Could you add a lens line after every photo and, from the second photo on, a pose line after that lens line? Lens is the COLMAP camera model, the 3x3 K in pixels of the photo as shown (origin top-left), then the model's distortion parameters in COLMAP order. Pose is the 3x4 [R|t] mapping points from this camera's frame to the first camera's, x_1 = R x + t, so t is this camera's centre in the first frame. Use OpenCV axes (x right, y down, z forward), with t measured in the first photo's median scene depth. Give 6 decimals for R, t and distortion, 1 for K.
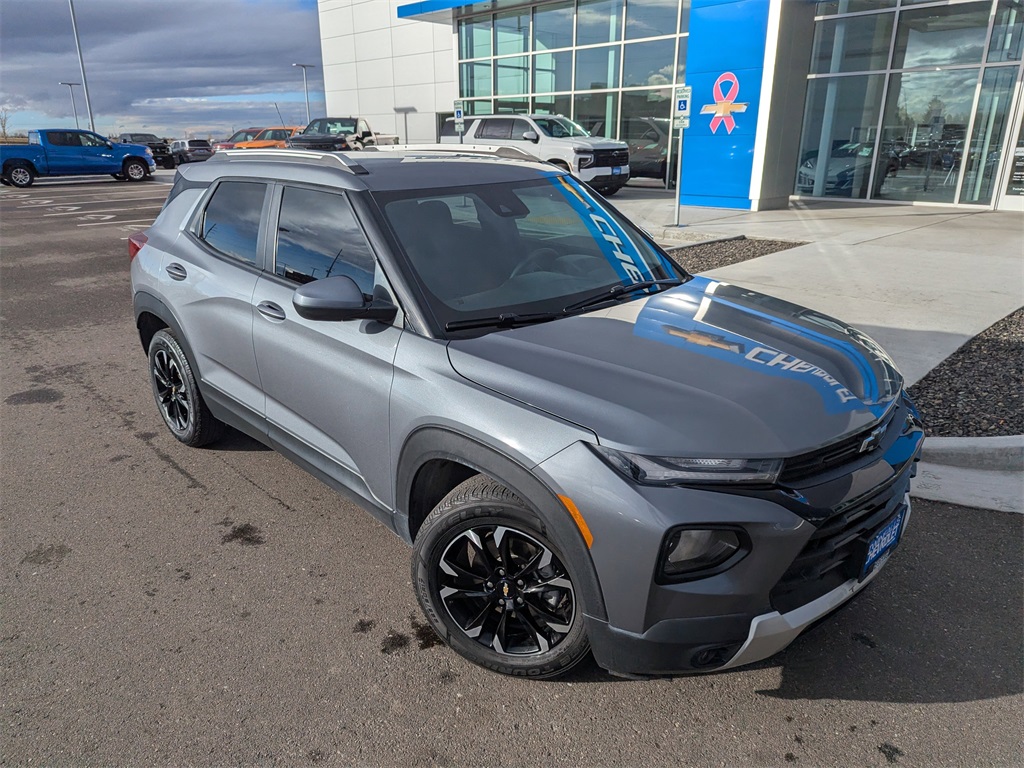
lens RADIAL K [[712.1, 0, 515.2], [0, 712.1, 389.1], [0, 0, 1]] dist [0.043013, -0.035684]
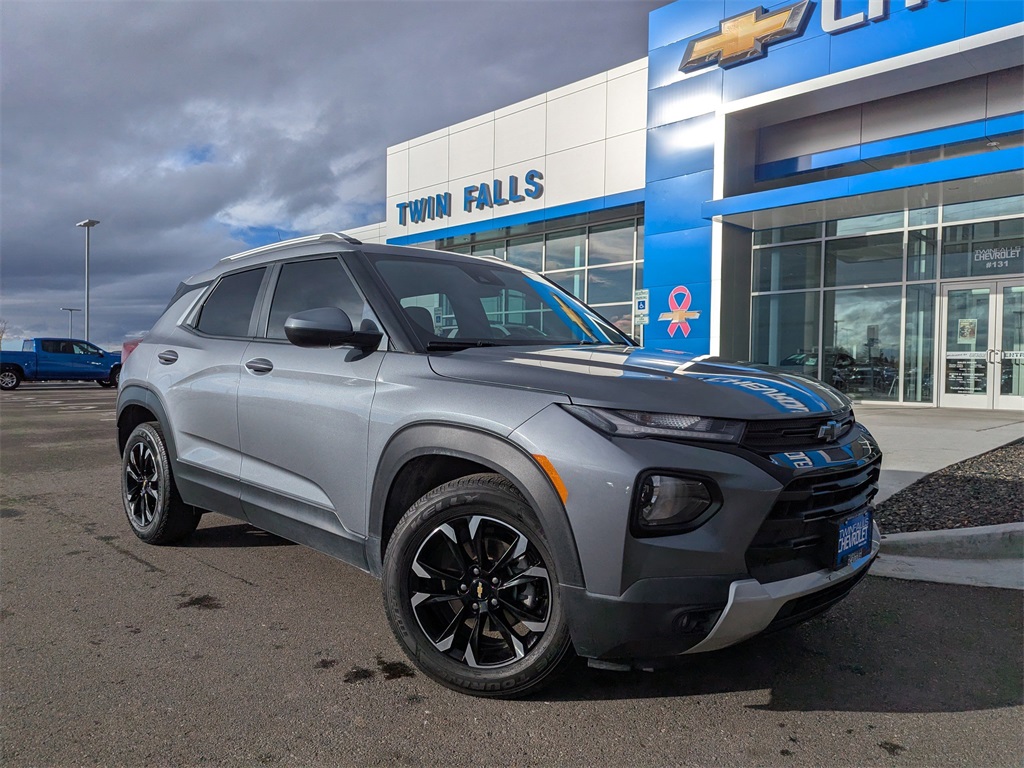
lens RADIAL K [[712.1, 0, 513.9], [0, 712.1, 388.7], [0, 0, 1]] dist [0.043013, -0.035684]
pose [[0.999312, 0.011808, 0.035160, -0.003614], [-0.000570, 0.952744, -0.303774, 0.265715], [-0.037085, 0.303544, 0.952095, -0.006375]]
